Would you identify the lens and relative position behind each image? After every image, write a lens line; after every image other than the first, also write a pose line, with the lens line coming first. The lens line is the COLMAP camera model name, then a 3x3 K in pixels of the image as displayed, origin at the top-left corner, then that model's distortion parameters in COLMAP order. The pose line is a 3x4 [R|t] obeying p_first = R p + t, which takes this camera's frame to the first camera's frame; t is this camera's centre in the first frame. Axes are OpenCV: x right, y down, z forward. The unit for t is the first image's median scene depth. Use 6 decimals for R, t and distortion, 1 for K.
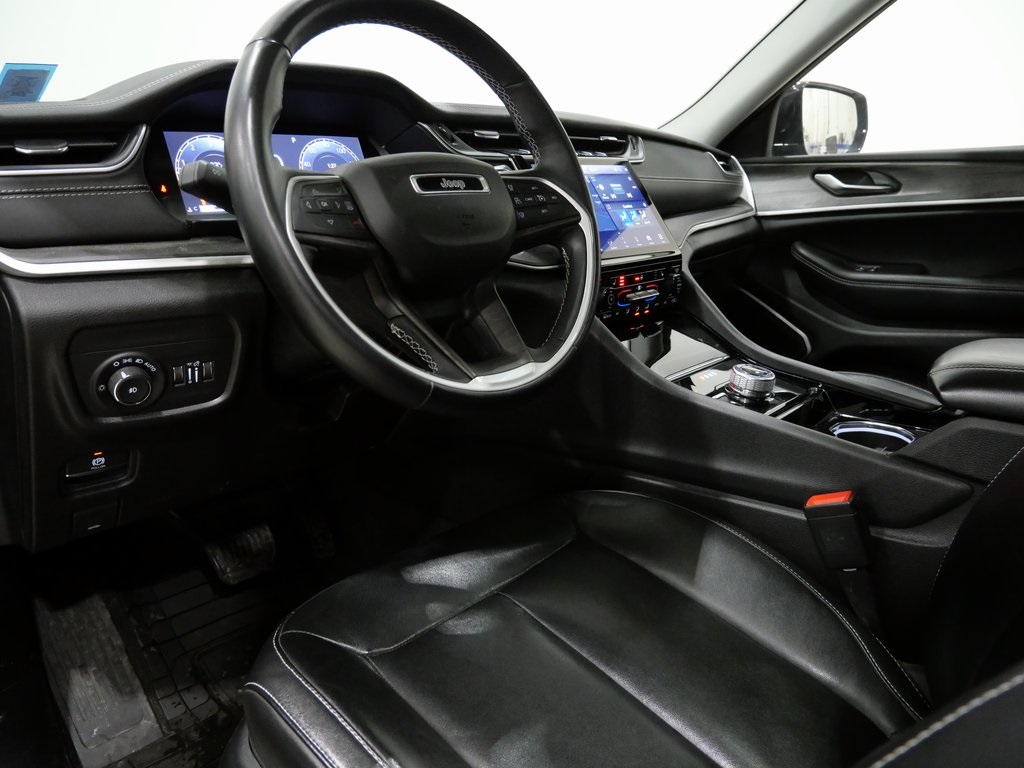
lens RADIAL K [[745.5, 0, 512.0], [0, 745.5, 384.0], [0, 0, 1]] dist [-0.036070, 0.002878]
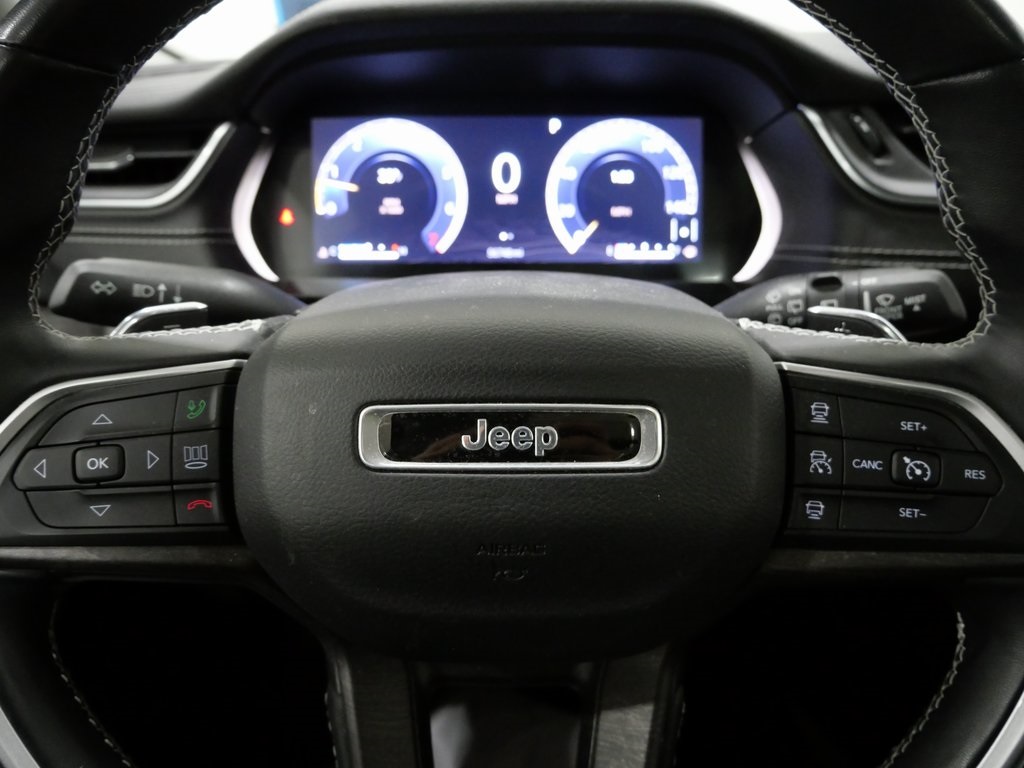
lens RADIAL K [[745.5, 0, 512.0], [0, 745.5, 384.0], [0, 0, 1]] dist [-0.036070, 0.002878]
pose [[0.678819, 0.334893, -0.653492, 0.129993], [-0.202887, 0.940840, 0.271399, -0.378432], [0.705720, -0.051646, 0.706605, 0.756538]]
